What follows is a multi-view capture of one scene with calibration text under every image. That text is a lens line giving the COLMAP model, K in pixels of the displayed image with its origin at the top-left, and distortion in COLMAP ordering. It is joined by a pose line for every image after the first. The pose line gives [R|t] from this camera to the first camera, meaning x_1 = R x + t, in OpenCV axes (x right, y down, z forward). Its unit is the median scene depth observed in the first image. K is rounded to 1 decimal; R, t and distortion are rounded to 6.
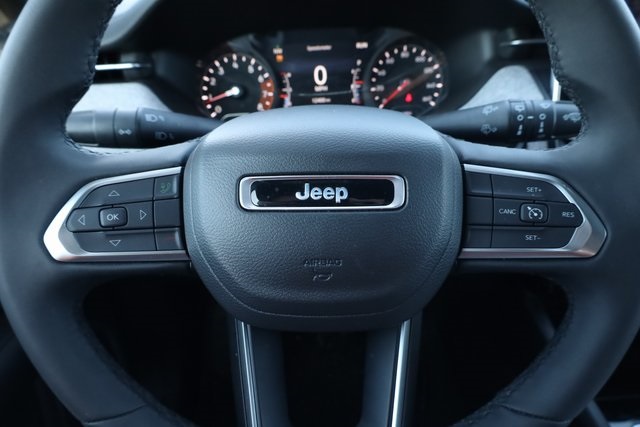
lens RADIAL K [[448.2, 0, 316.1], [0, 448.2, 211.0], [0, 0, 1]] dist [0.029032, 0.000030]
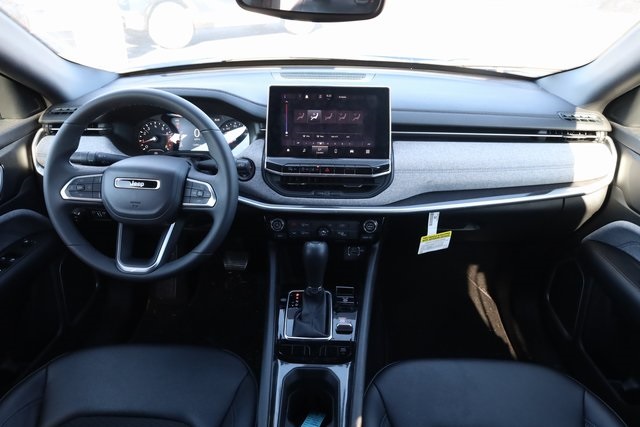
lens RADIAL K [[448.2, 0, 320.5], [0, 448.2, 218.2], [0, 0, 1]] dist [0.029032, 0.000030]
pose [[0.997660, 0.062681, -0.027298, 0.688755], [-0.062815, 0.998017, -0.004067, 0.068353], [0.026988, 0.005772, 0.999619, -1.111570]]
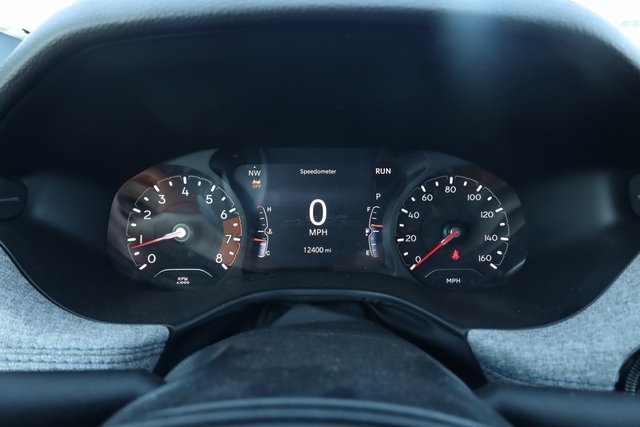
lens RADIAL K [[448.2, 0, 321.3], [0, 448.2, 214.5], [0, 0, 1]] dist [0.029032, 0.000030]
pose [[0.998787, 0.048948, 0.005305, 0.011470], [-0.047196, 0.982541, -0.179959, -0.188698], [-0.014021, 0.179491, 0.983660, 0.379262]]
